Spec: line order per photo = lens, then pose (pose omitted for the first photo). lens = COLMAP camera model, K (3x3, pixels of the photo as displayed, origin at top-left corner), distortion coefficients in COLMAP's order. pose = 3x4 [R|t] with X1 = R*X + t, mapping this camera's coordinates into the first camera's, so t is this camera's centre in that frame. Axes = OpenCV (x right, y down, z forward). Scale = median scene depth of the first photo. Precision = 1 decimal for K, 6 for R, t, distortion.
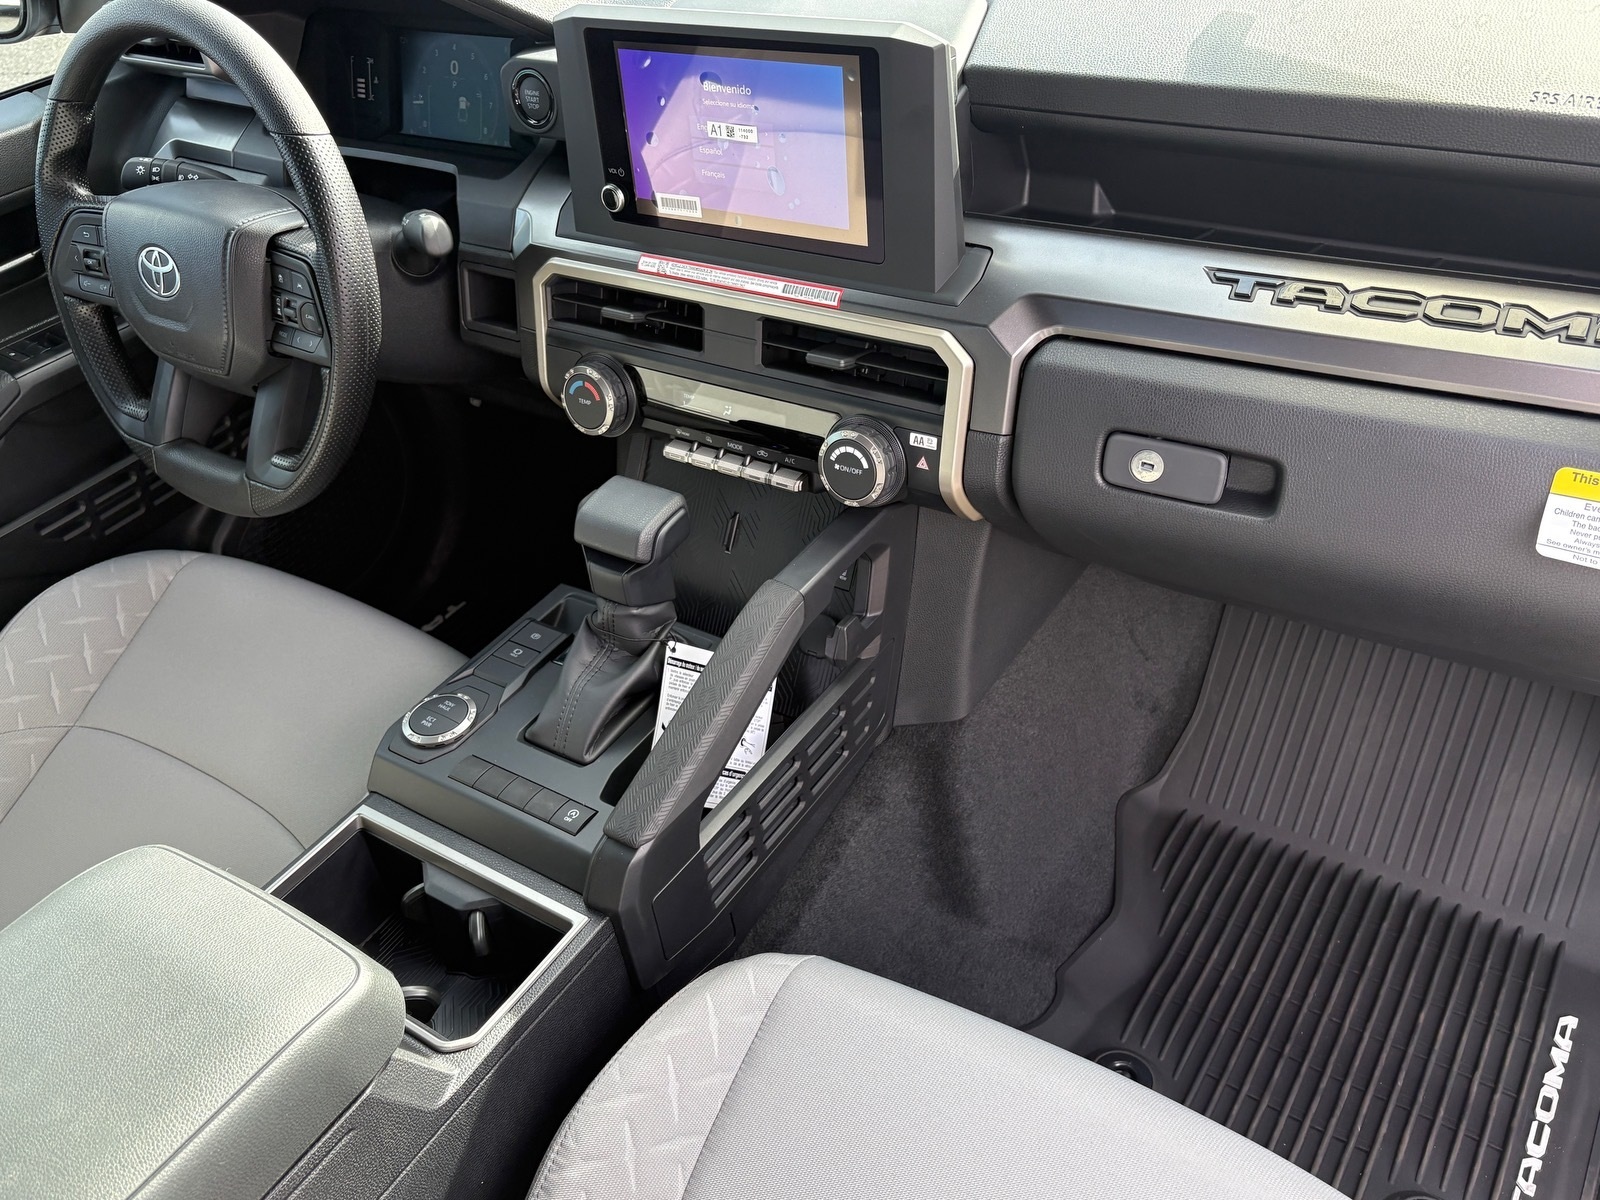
lens RADIAL K [[1337.7, 0, 800.0], [0, 1337.7, 600.0], [0, 0, 1]] dist [0.076957, -0.088997]
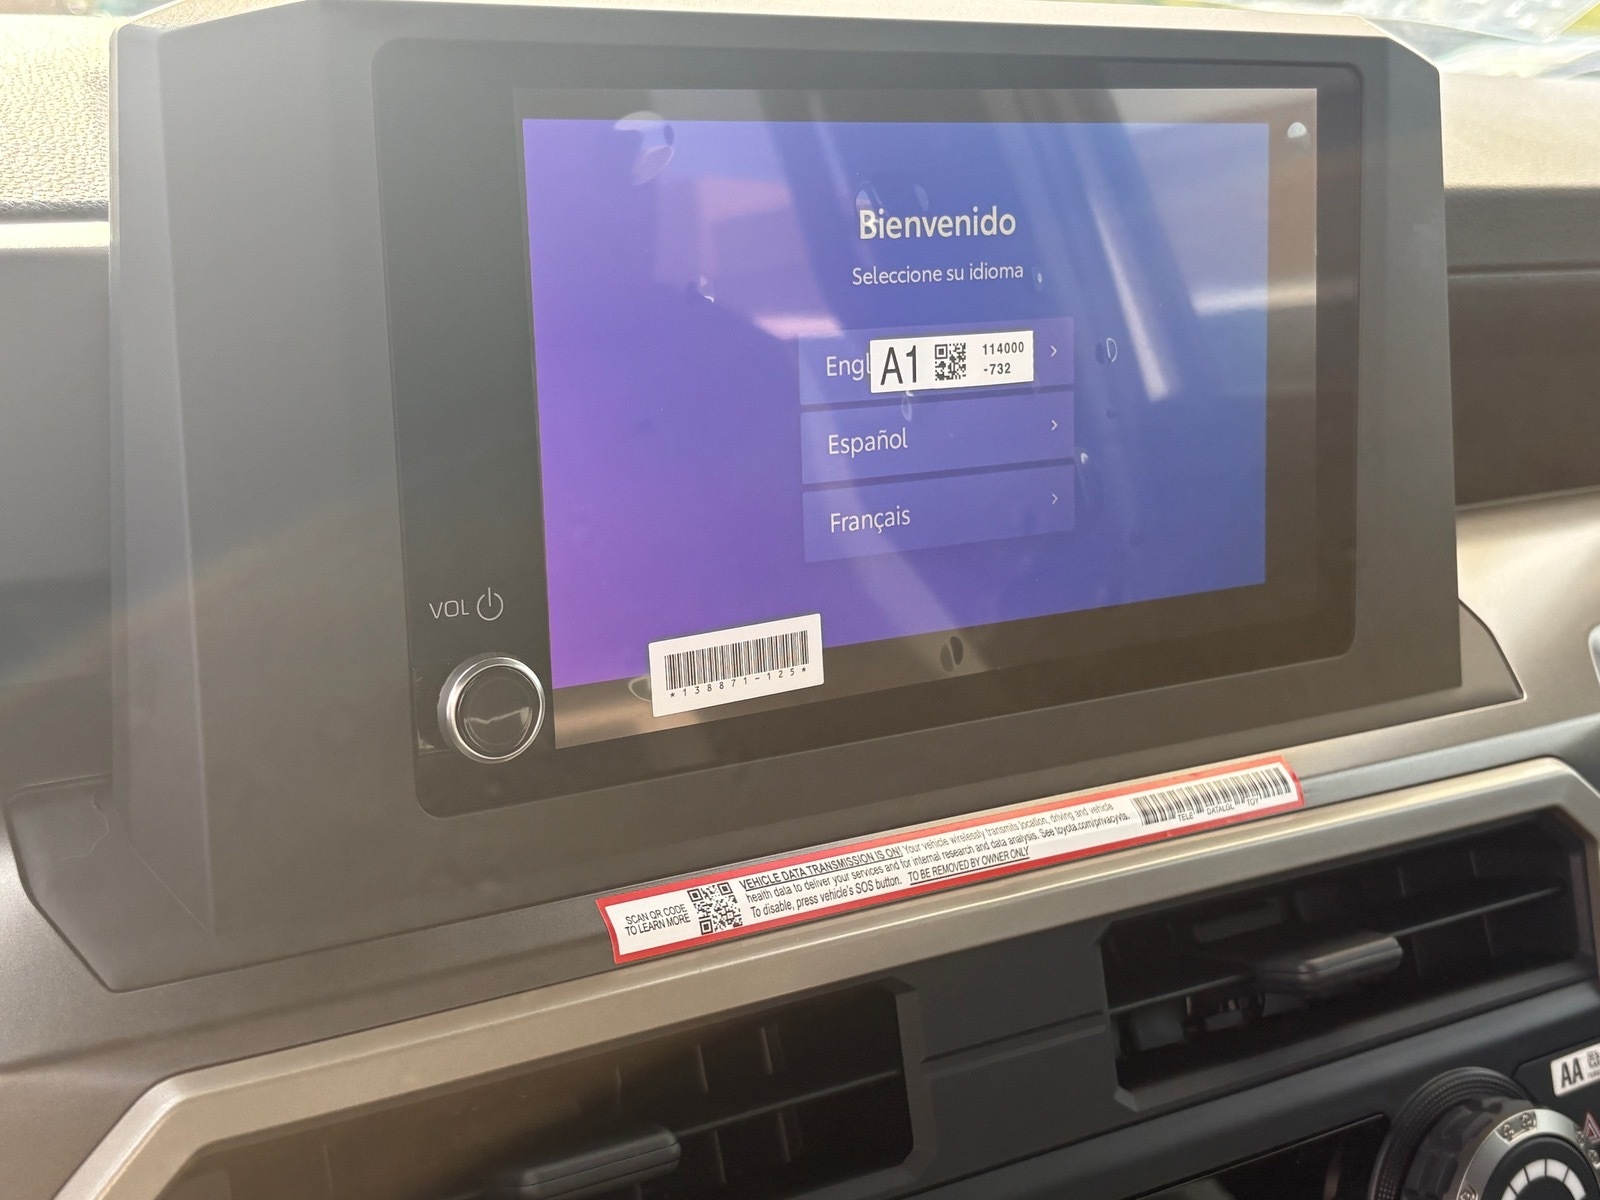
lens RADIAL K [[2212.1, 0, 800.0], [0, 2212.1, 600.0], [0, 0, 1]] dist [0.020945, -0.004592]
pose [[0.395732, -0.103485, 0.912517, -0.495893], [0.509696, 0.851299, -0.124498, -0.245246], [-0.763941, 0.514374, 0.389632, 0.819381]]
